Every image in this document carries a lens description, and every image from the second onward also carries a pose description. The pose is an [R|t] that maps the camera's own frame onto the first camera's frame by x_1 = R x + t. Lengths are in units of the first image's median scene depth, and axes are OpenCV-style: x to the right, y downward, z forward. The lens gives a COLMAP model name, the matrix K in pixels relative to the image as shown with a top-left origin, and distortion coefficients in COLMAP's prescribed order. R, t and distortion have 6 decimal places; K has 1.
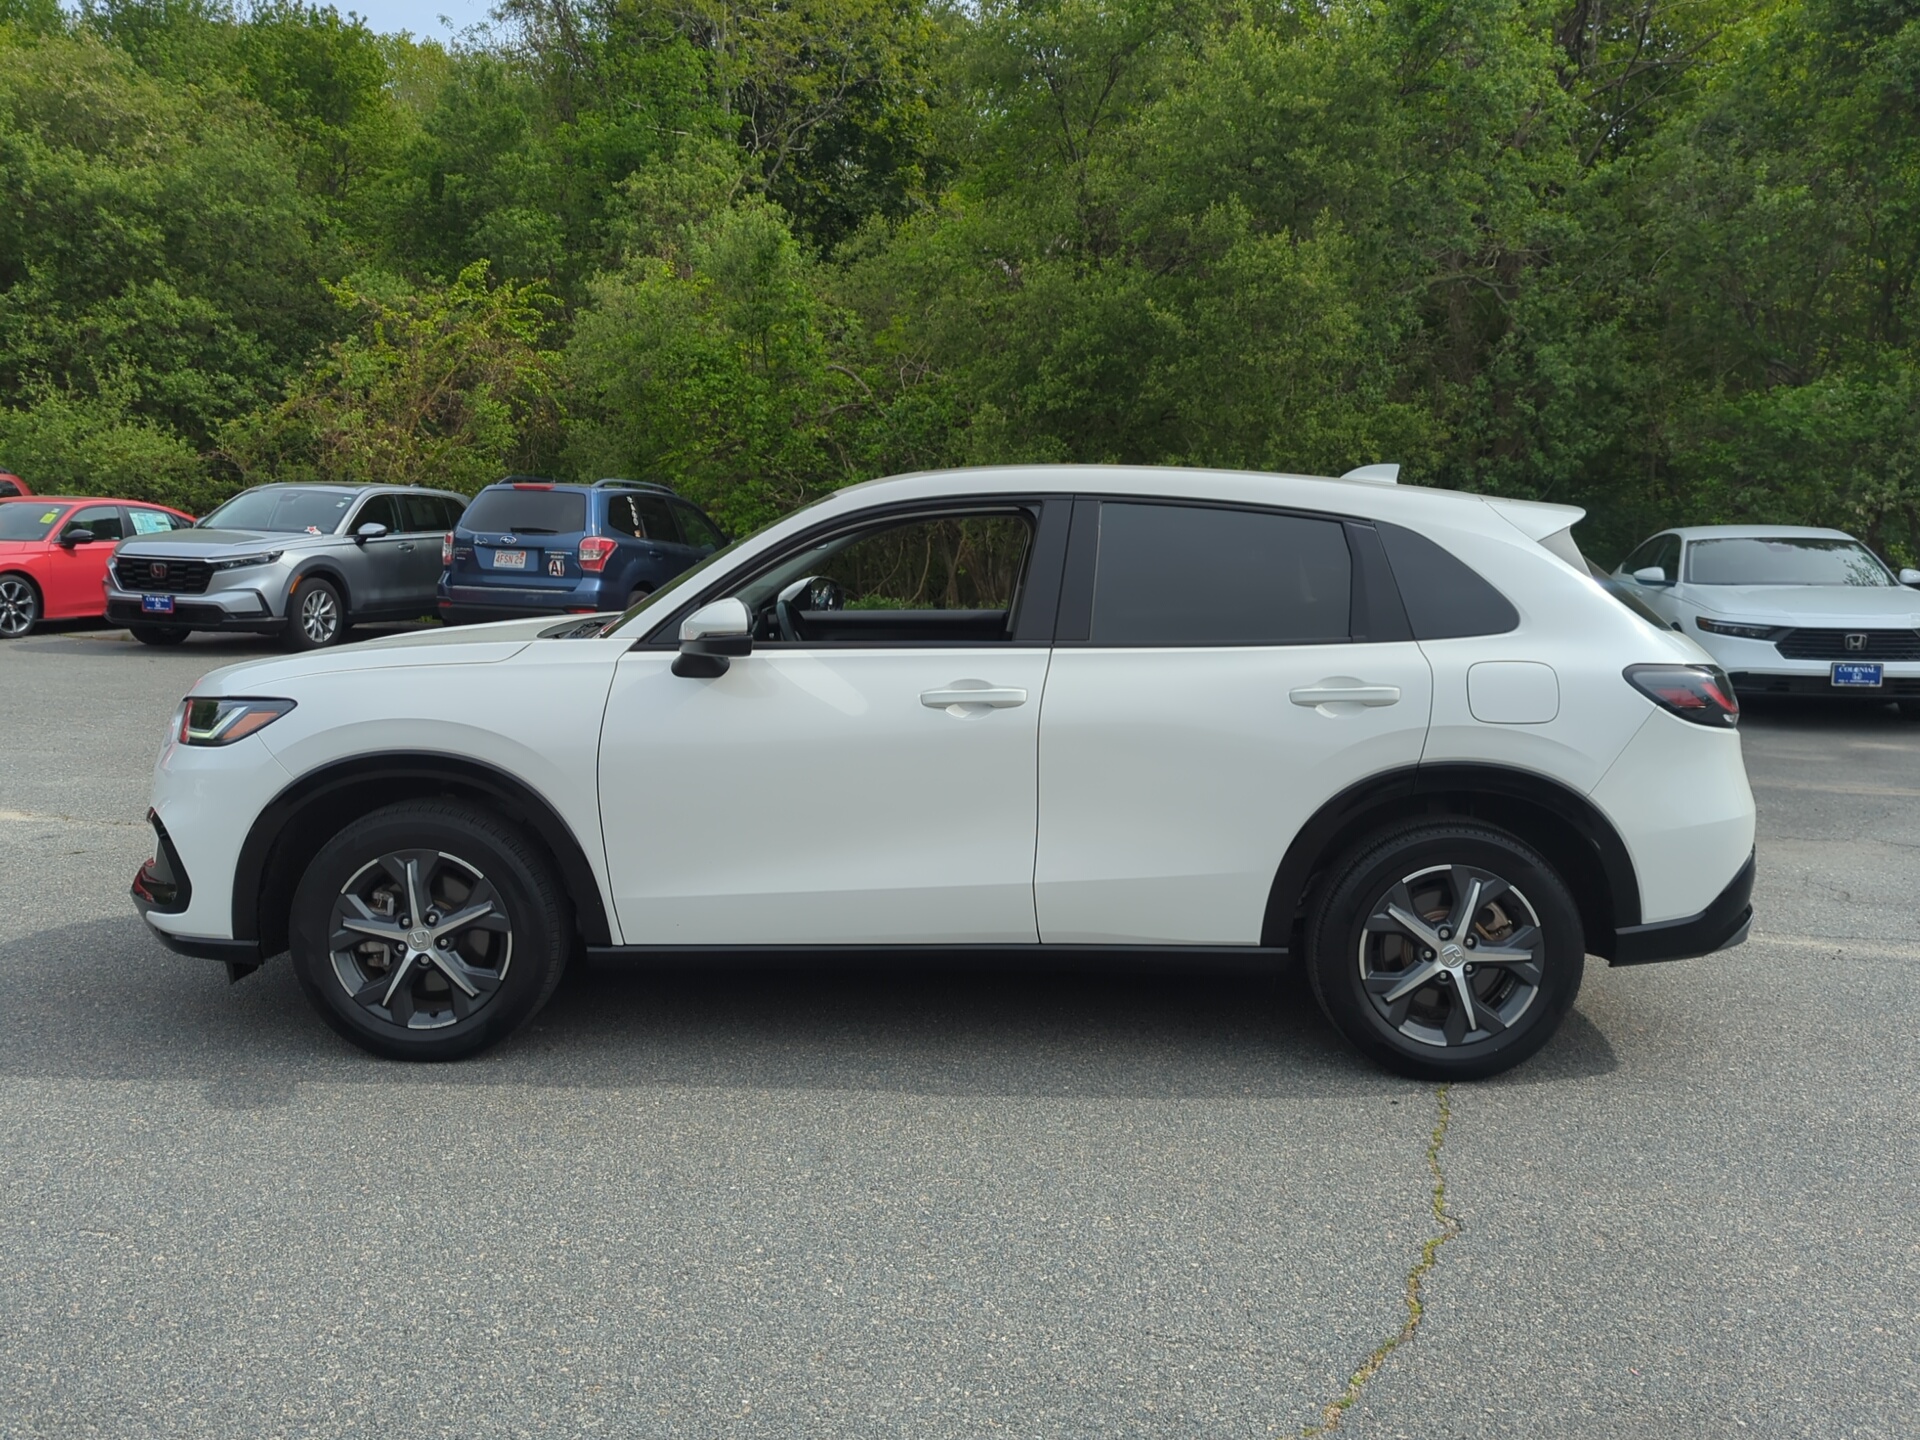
lens RADIAL K [[1571.7, 0, 968.3], [0, 1571.7, 709.2], [0, 0, 1]] dist [0.003293, -0.012377]
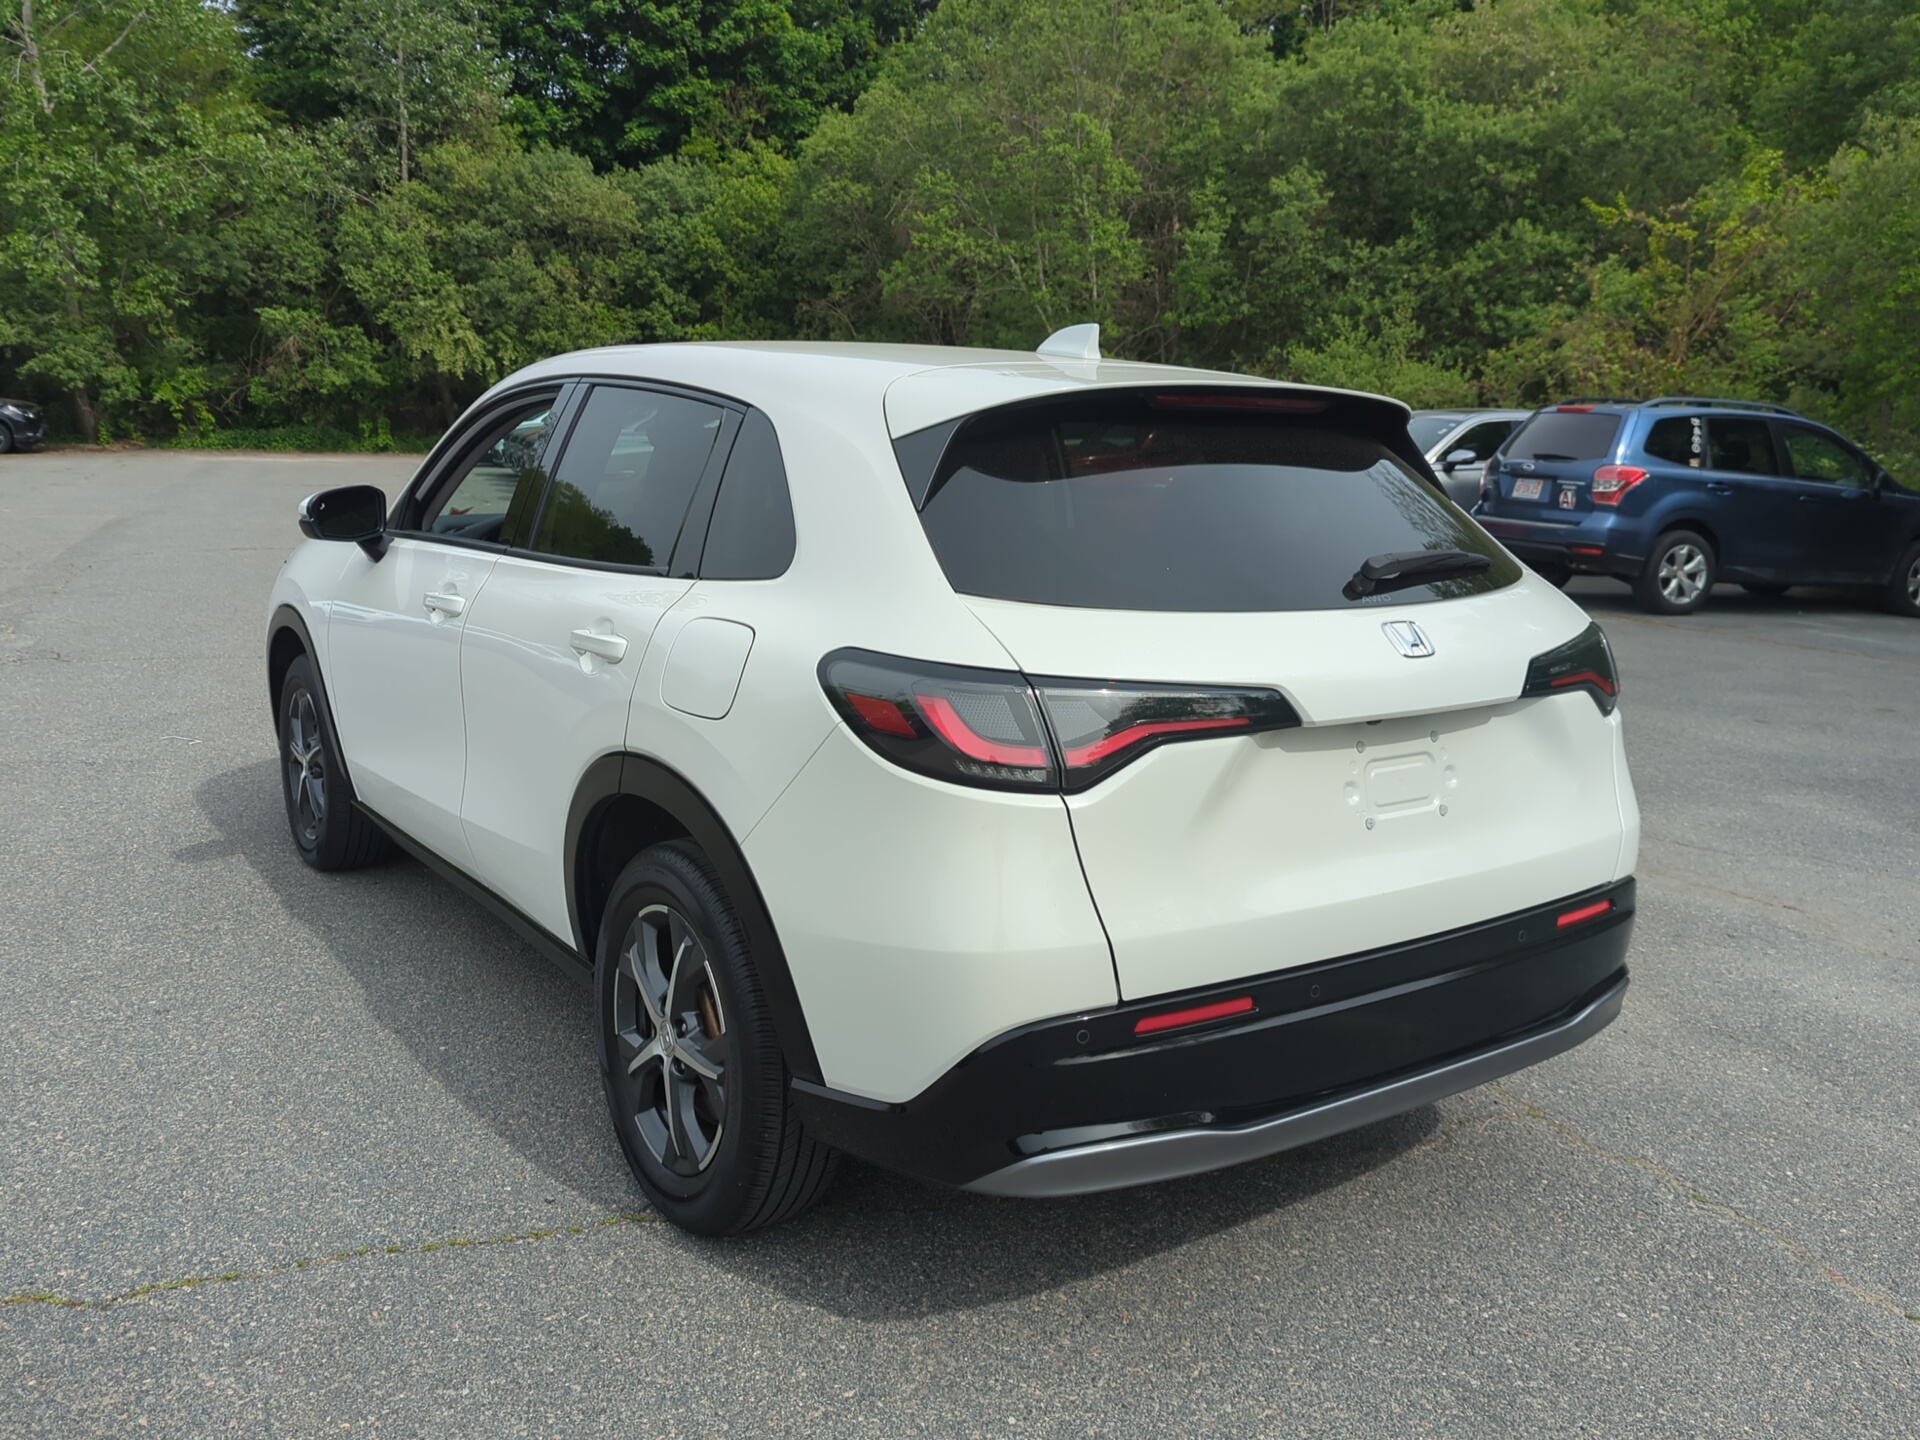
lens RADIAL K [[1552.2, 0, 988.8], [0, 1552.2, 700.3], [0, 0, 1]] dist [0.054626, -0.057714]
pose [[0.585157, 0.128803, -0.800625, 0.257577], [-0.101681, 0.991167, 0.085141, -0.017645], [0.804520, 0.031587, 0.593085, 0.196604]]
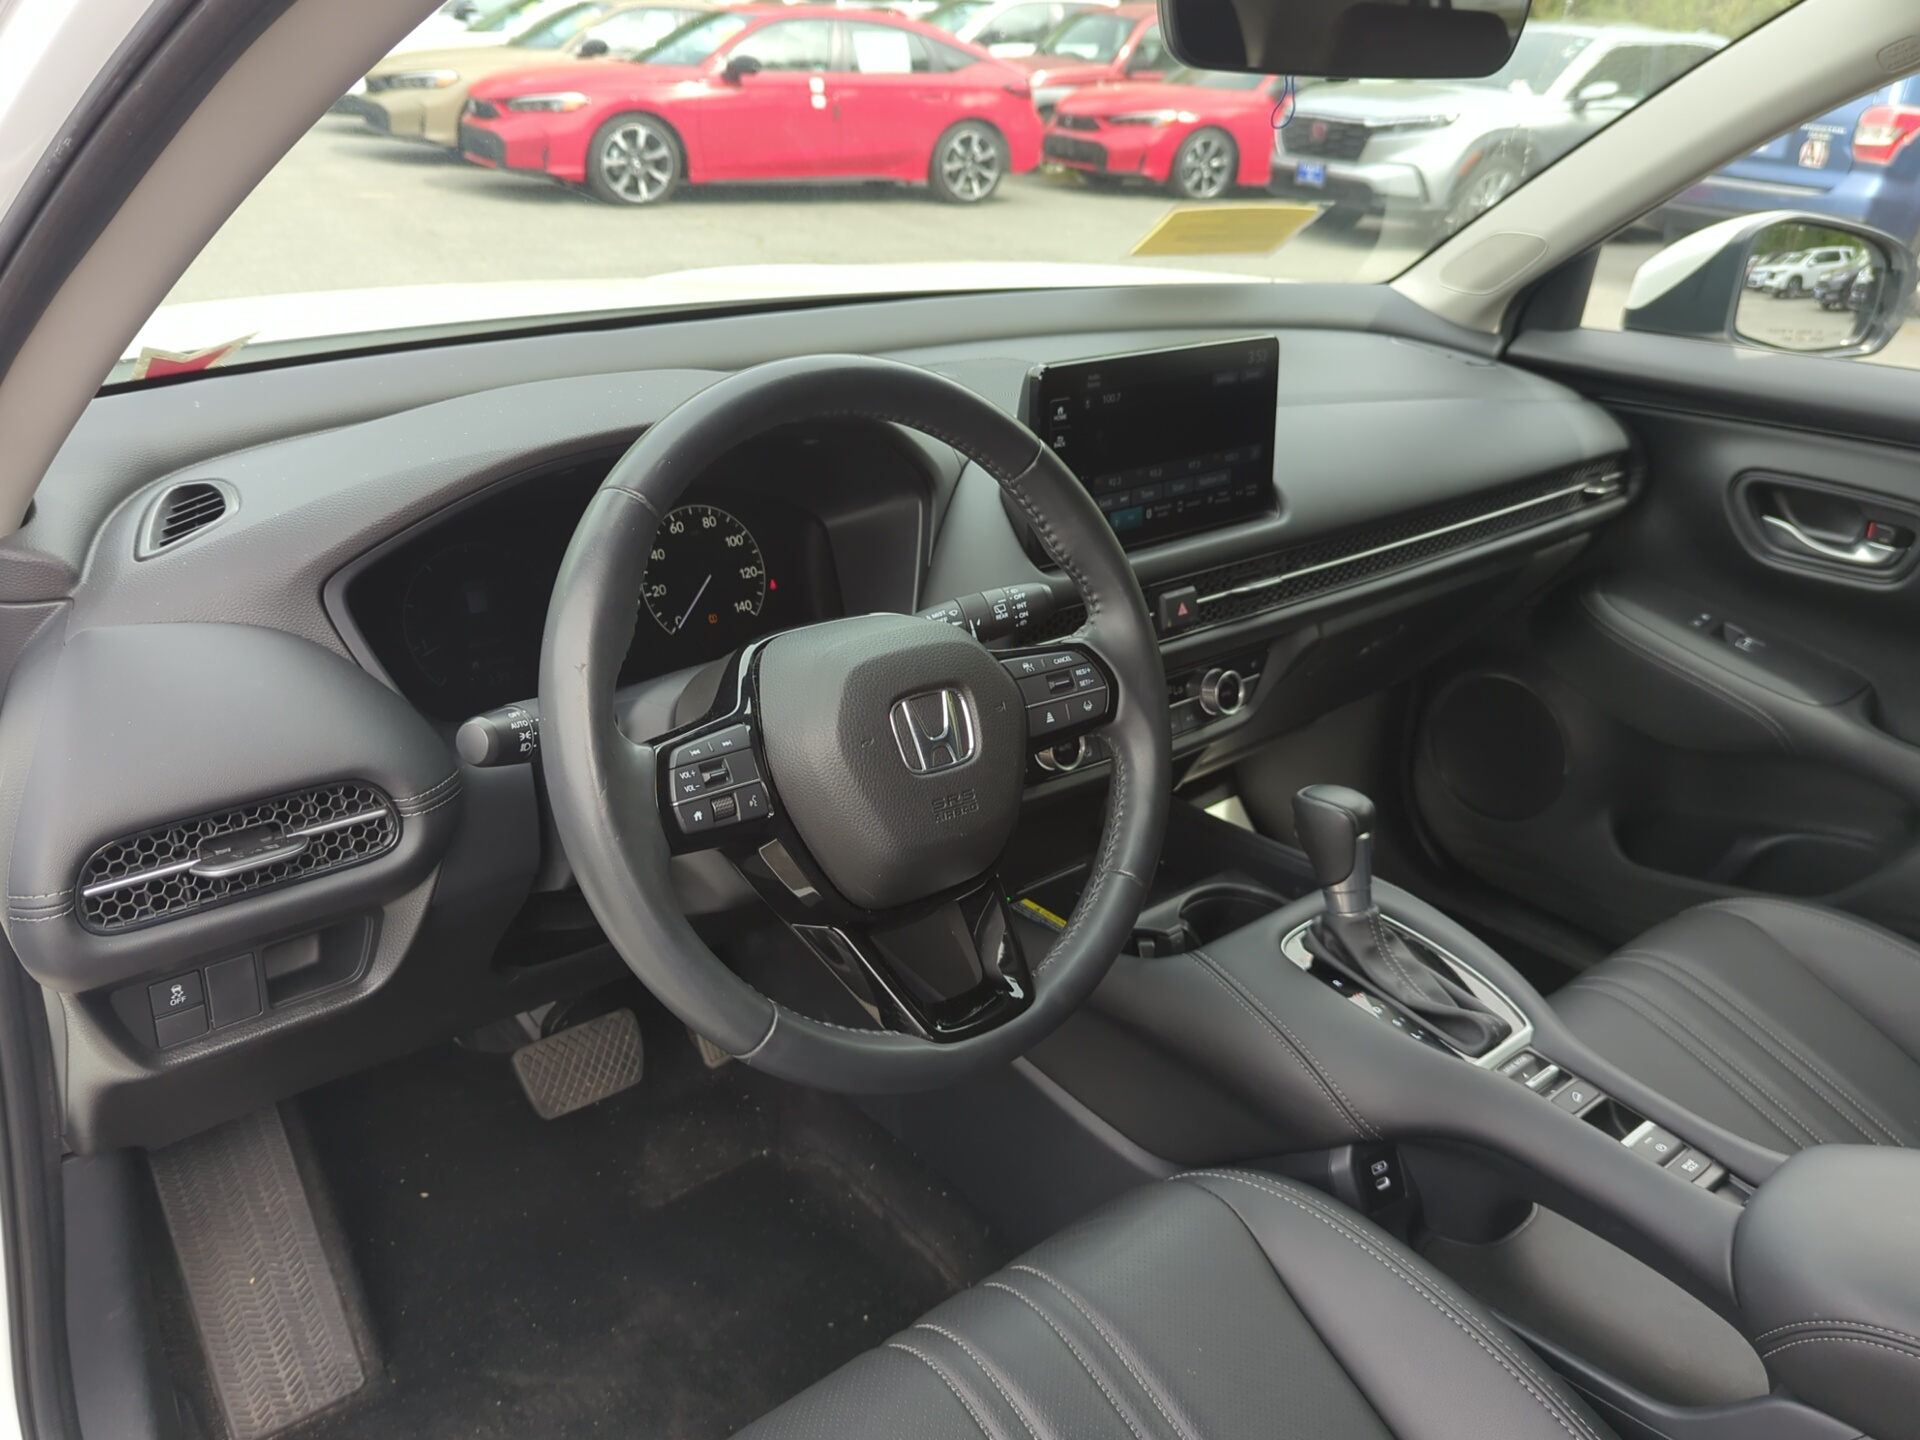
lens RADIAL K [[1552.2, 0, 979.7], [0, 1552.2, 712.7], [0, 0, 1]] dist [0.054626, -0.057714]
pose [[0.666053, 0.301984, -0.682040, 0.018439], [-0.116765, 0.945320, 0.304527, -0.027867], [0.736708, -0.123193, 0.664895, 0.272990]]
